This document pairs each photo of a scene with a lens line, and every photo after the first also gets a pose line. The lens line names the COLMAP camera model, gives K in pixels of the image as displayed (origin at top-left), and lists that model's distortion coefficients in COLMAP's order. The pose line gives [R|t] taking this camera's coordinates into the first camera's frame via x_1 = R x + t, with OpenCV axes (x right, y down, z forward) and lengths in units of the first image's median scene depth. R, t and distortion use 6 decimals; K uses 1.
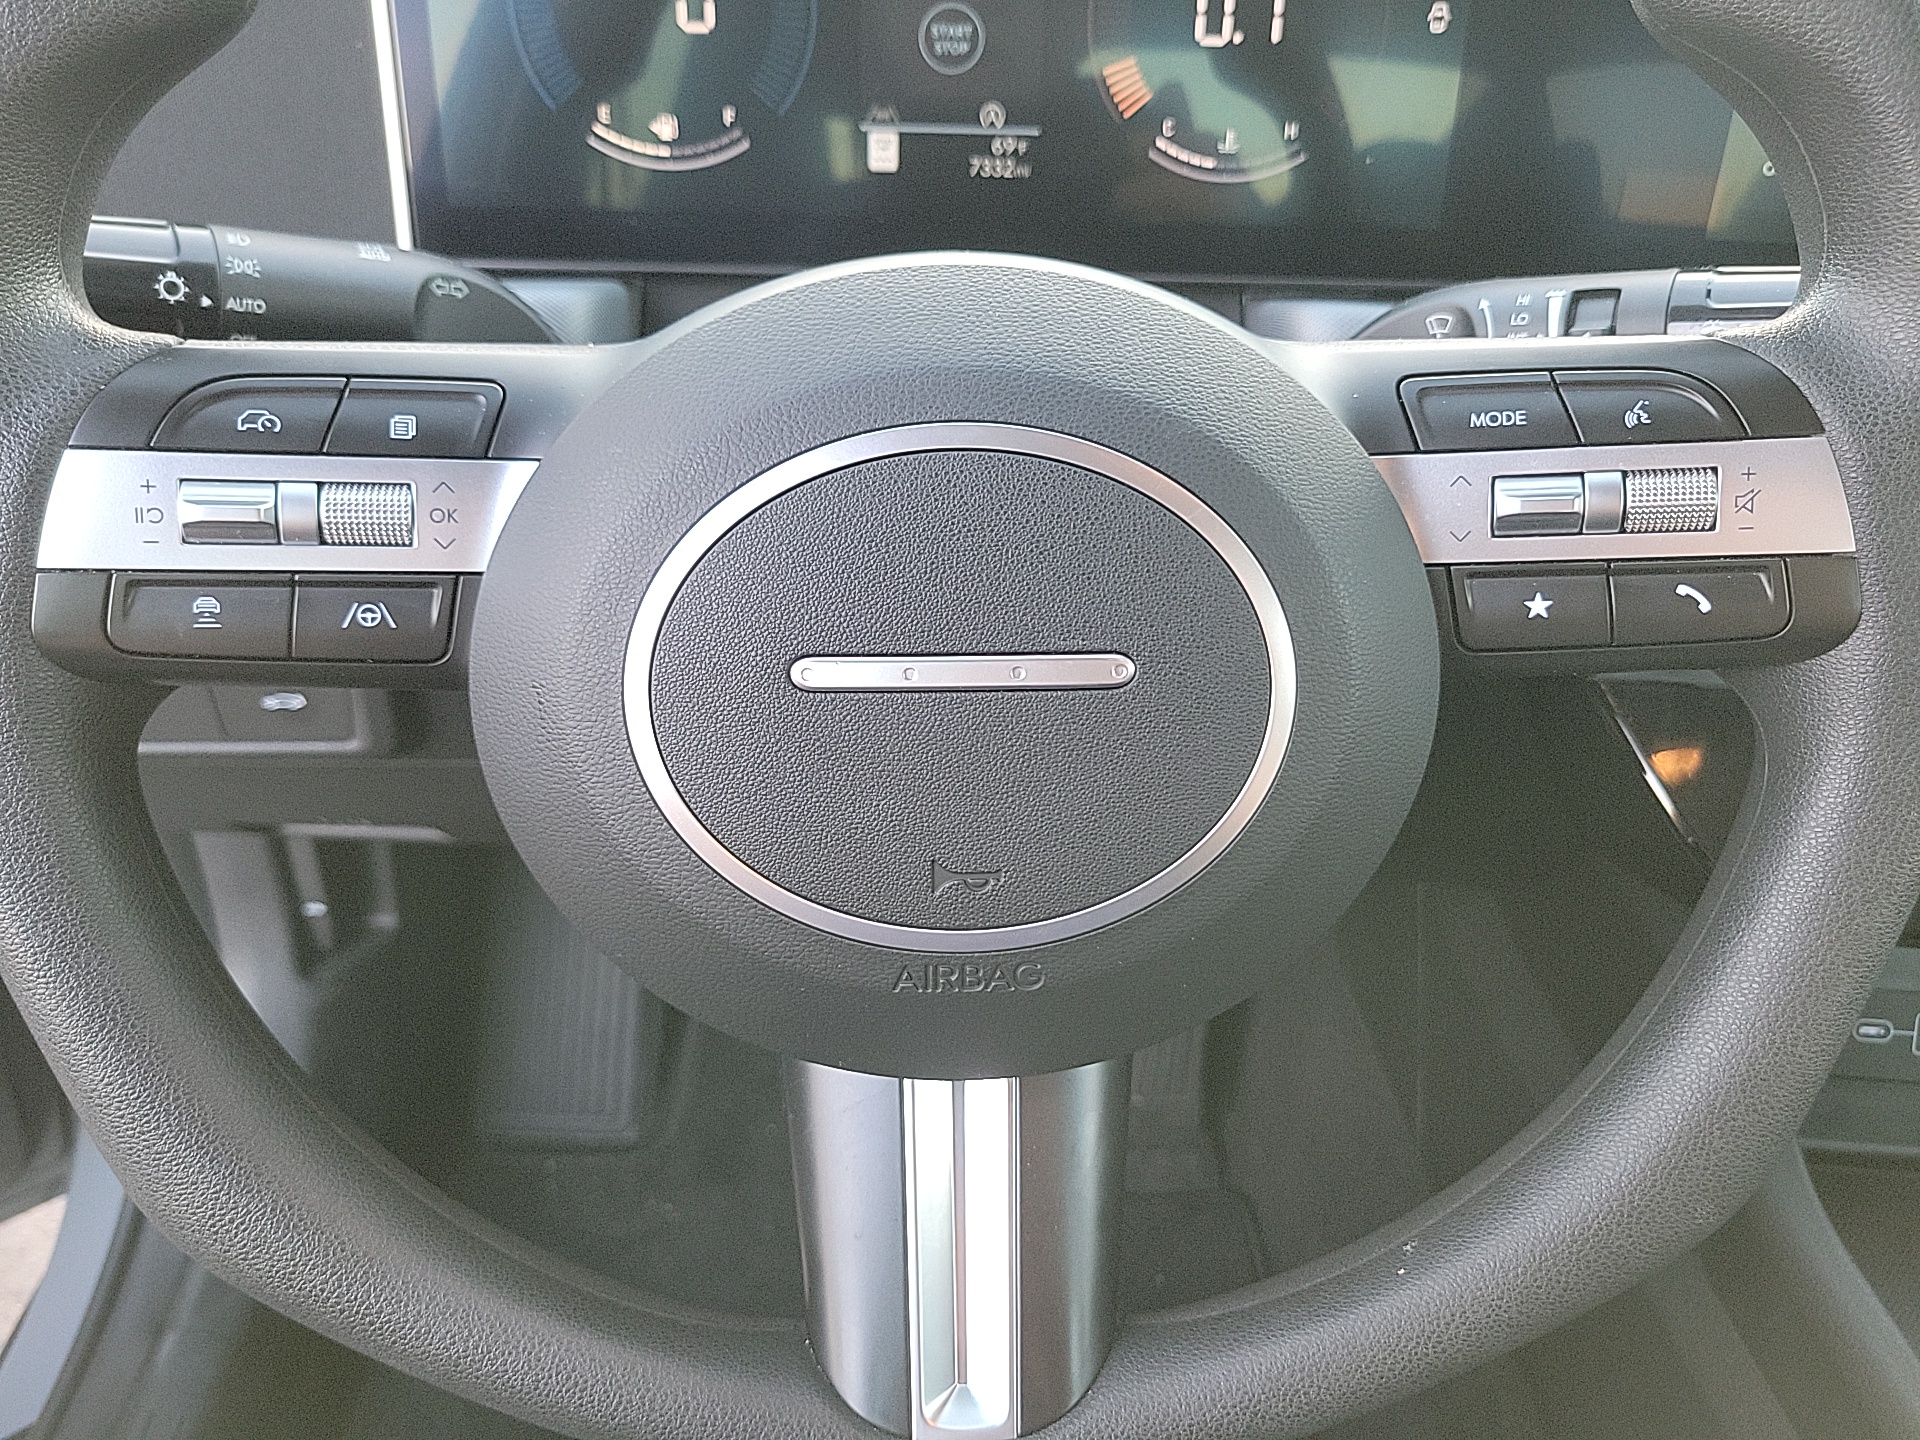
lens RADIAL K [[1455.4, 0, 910.9], [0, 1455.4, 716.2], [0, 0, 1]] dist [0.037555, -0.027181]
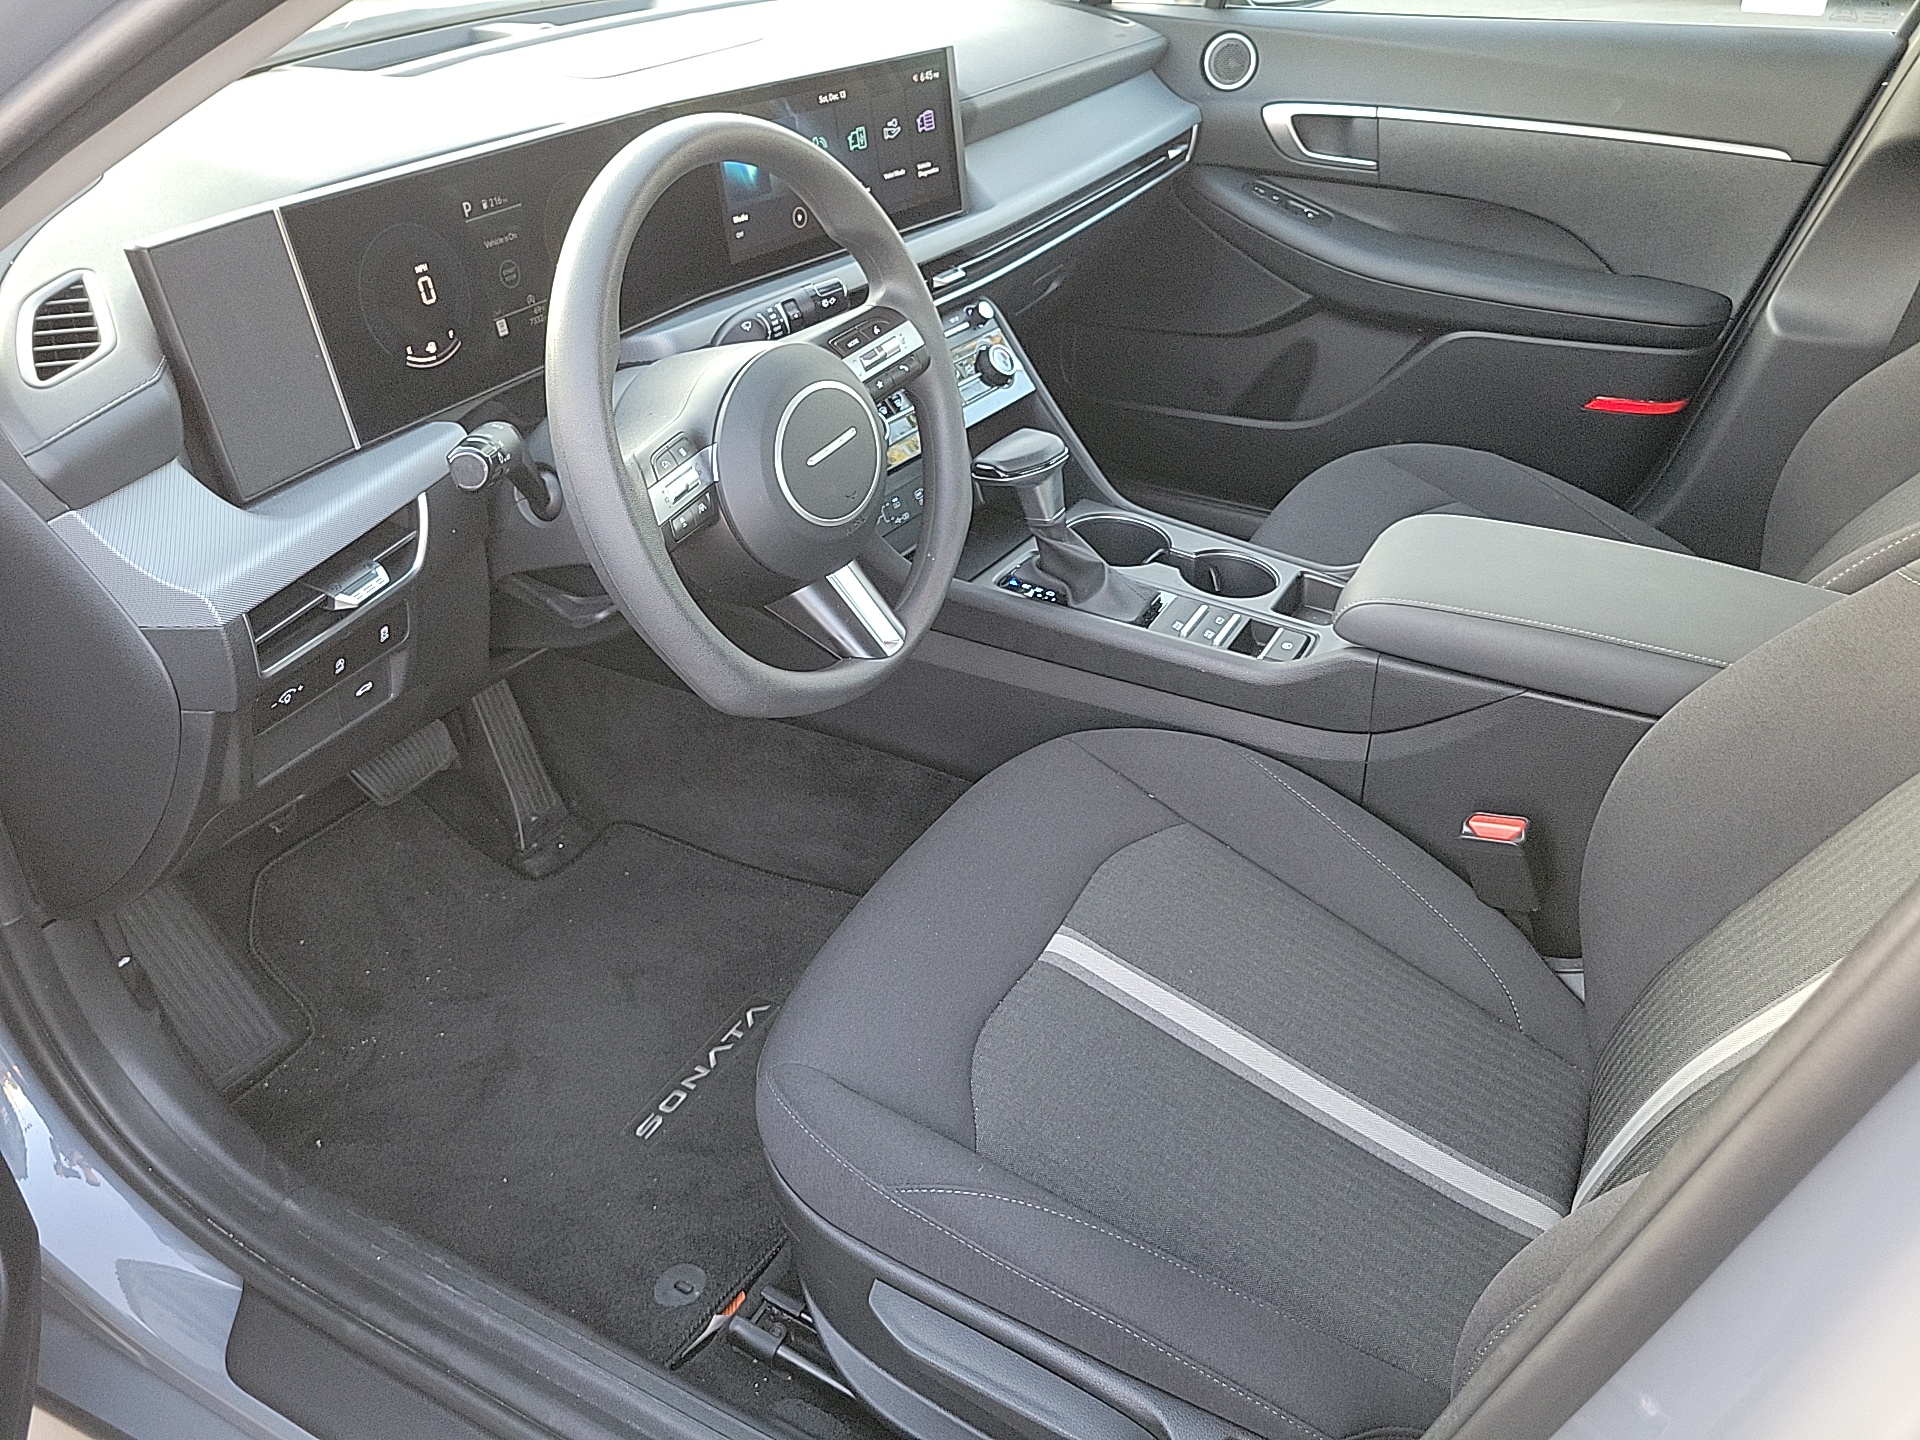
lens RADIAL K [[1455.4, 0, 958.9], [0, 1455.4, 738.2], [0, 0, 1]] dist [0.037555, -0.027181]
pose [[0.472263, -0.514440, 0.715765, -2.287631], [0.443673, 0.840393, 0.311277, -0.334361], [-0.761657, 0.170561, 0.625130, -1.201042]]
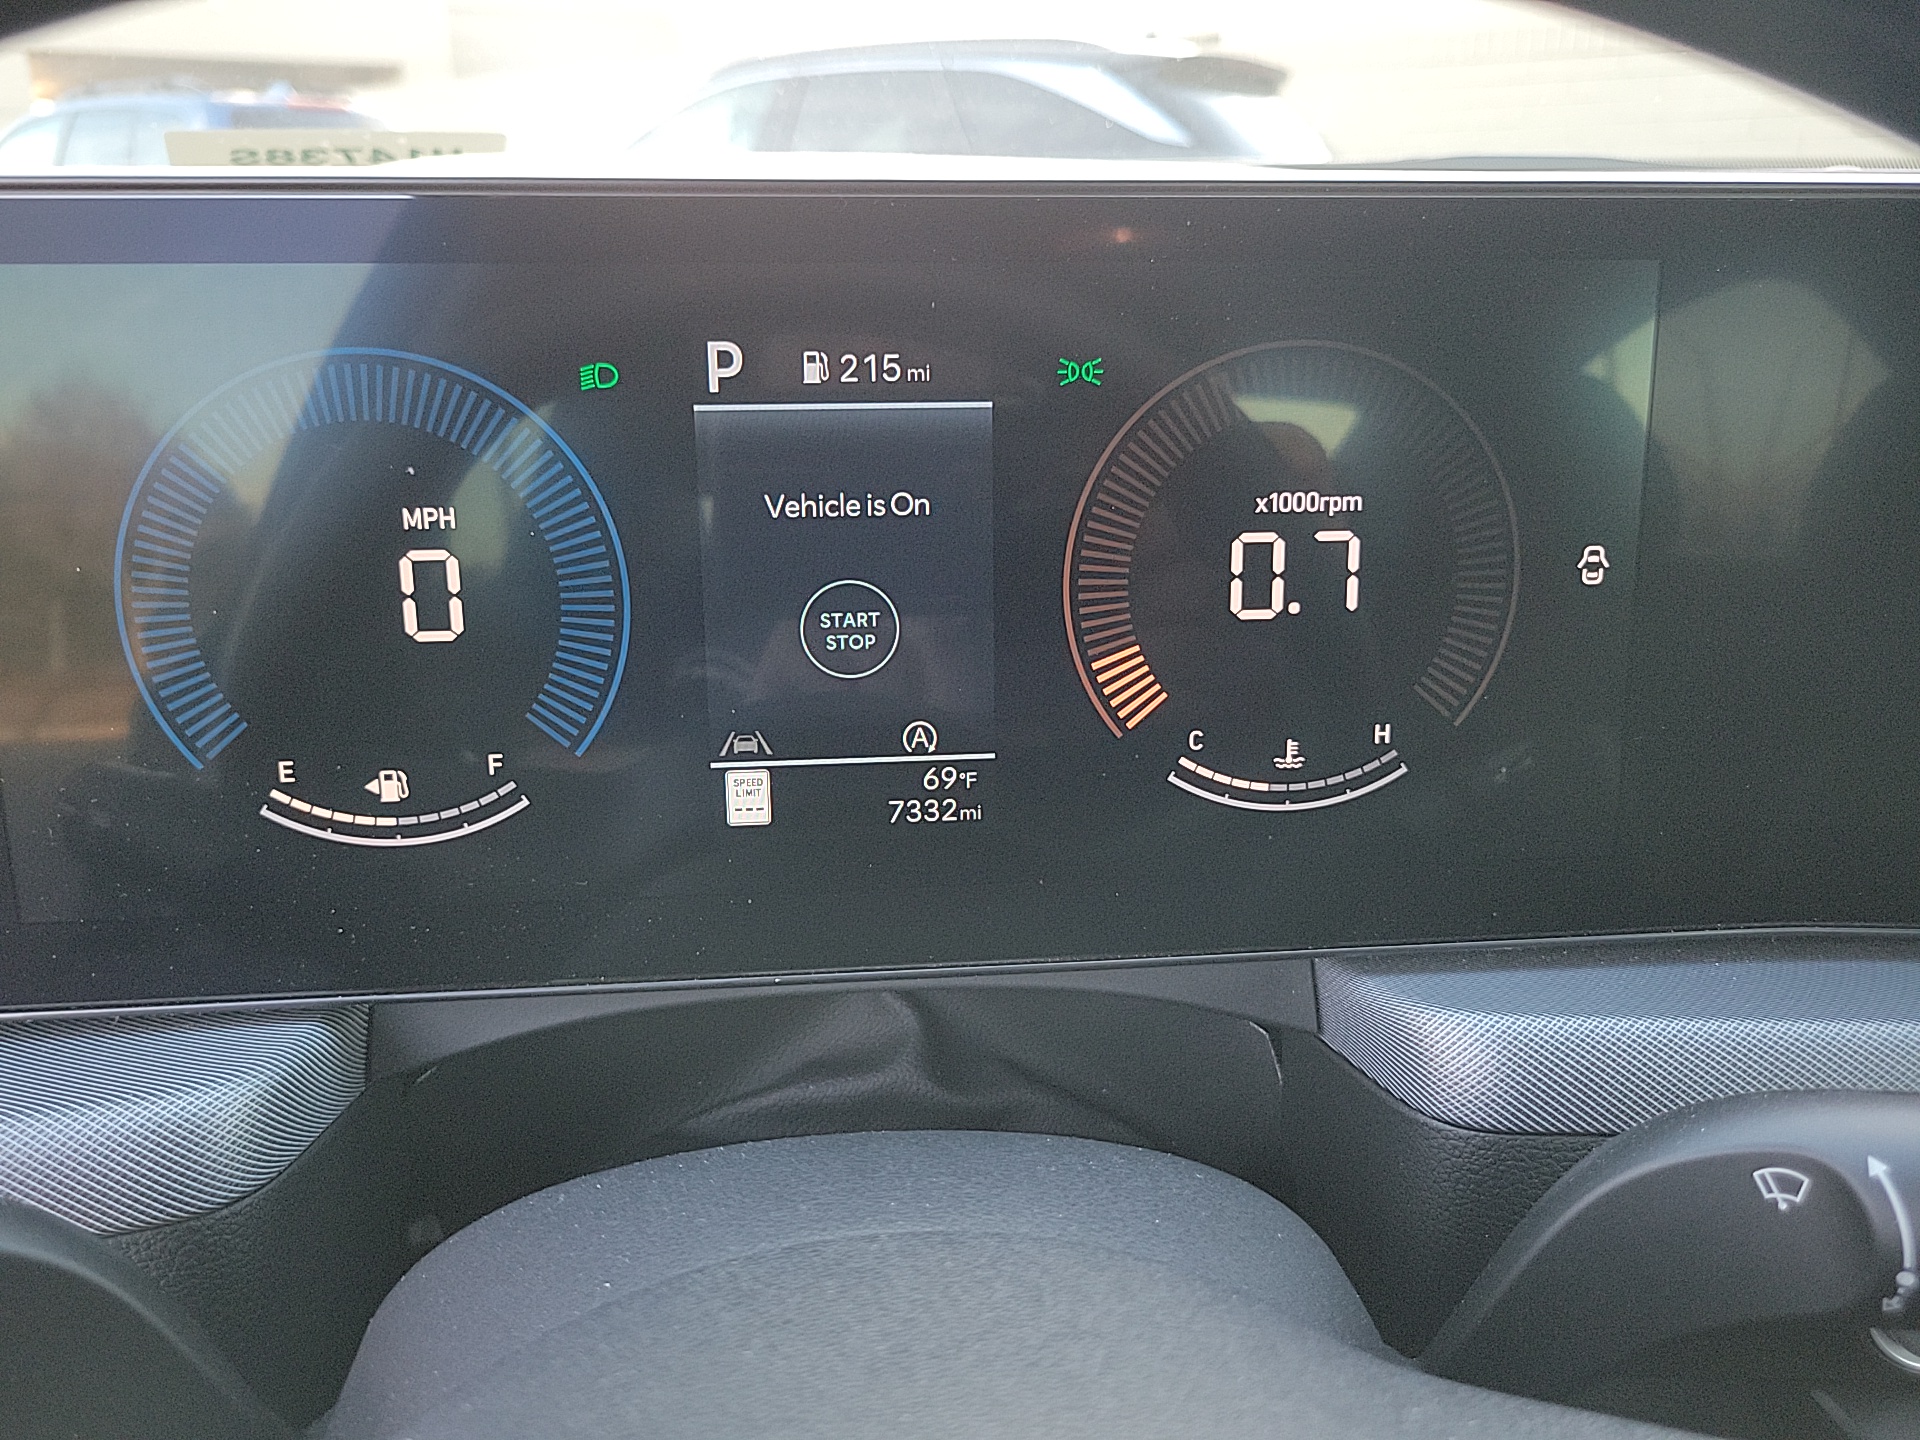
lens RADIAL K [[1455.4, 0, 891.5], [0, 1455.4, 738.6], [0, 0, 1]] dist [0.037555, -0.027181]
pose [[0.994323, -0.063343, 0.085491, -0.013711], [0.074532, 0.988070, -0.134766, -0.445814], [-0.075935, 0.140373, 0.987182, 0.523856]]
